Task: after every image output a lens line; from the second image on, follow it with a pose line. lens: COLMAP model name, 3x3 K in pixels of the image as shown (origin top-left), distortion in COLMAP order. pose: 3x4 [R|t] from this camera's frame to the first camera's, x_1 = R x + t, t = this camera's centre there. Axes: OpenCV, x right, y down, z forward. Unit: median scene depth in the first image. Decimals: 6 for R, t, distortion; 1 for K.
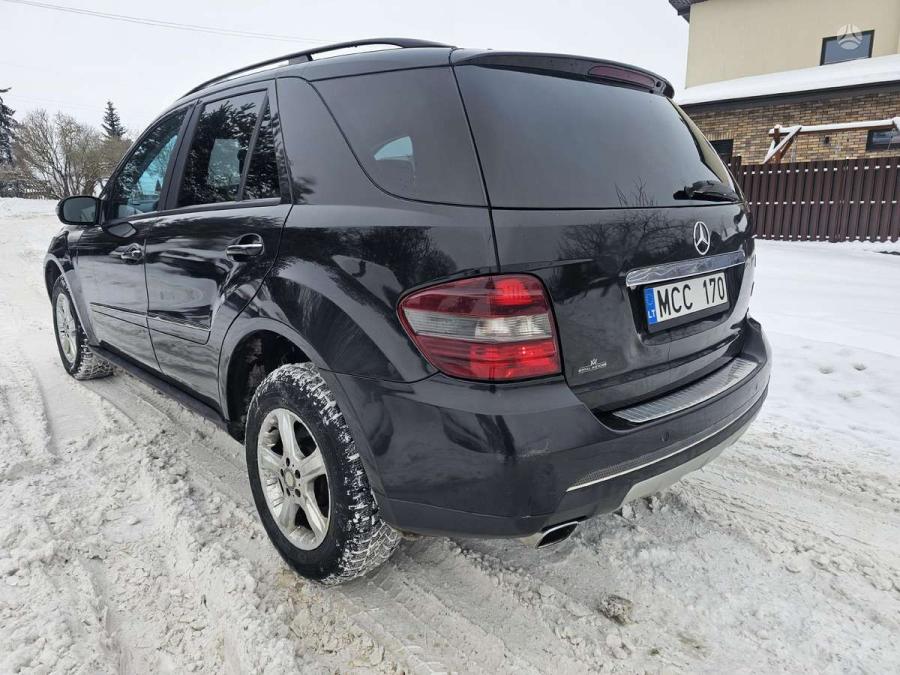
lens RADIAL K [[616.9, 0, 450.7], [0, 616.9, 327.2], [0, 0, 1]] dist [0.064193, -0.047333]
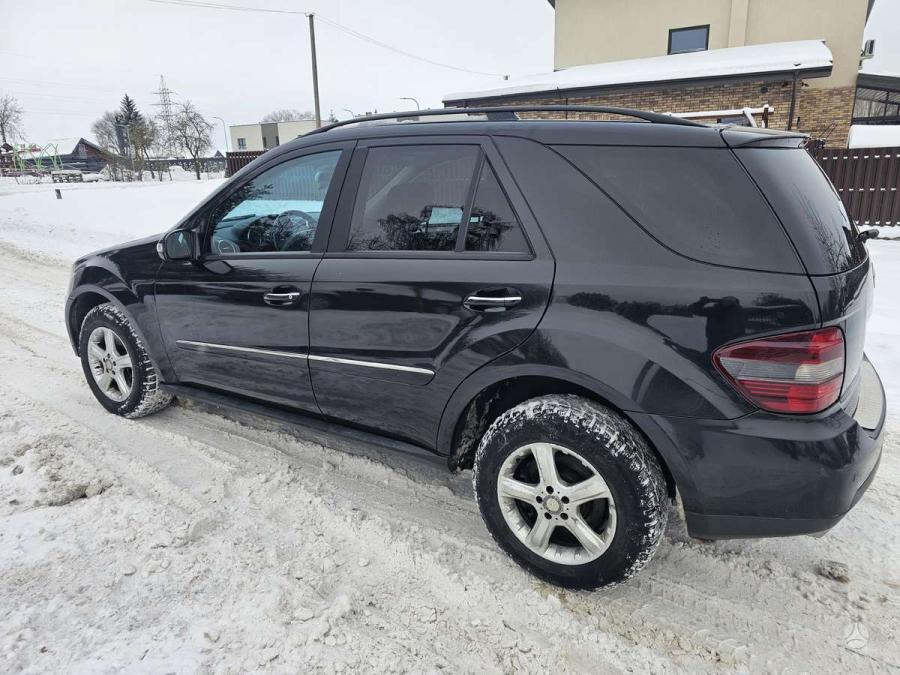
lens RADIAL K [[615.2, 0, 463.6], [0, 615.2, 322.6], [0, 0, 1]] dist [0.055744, -0.037836]
pose [[0.966364, -0.072652, 0.246701, -0.720551], [0.062048, 0.996795, 0.050499, -0.160770], [-0.249579, -0.033493, 0.967775, -0.027902]]
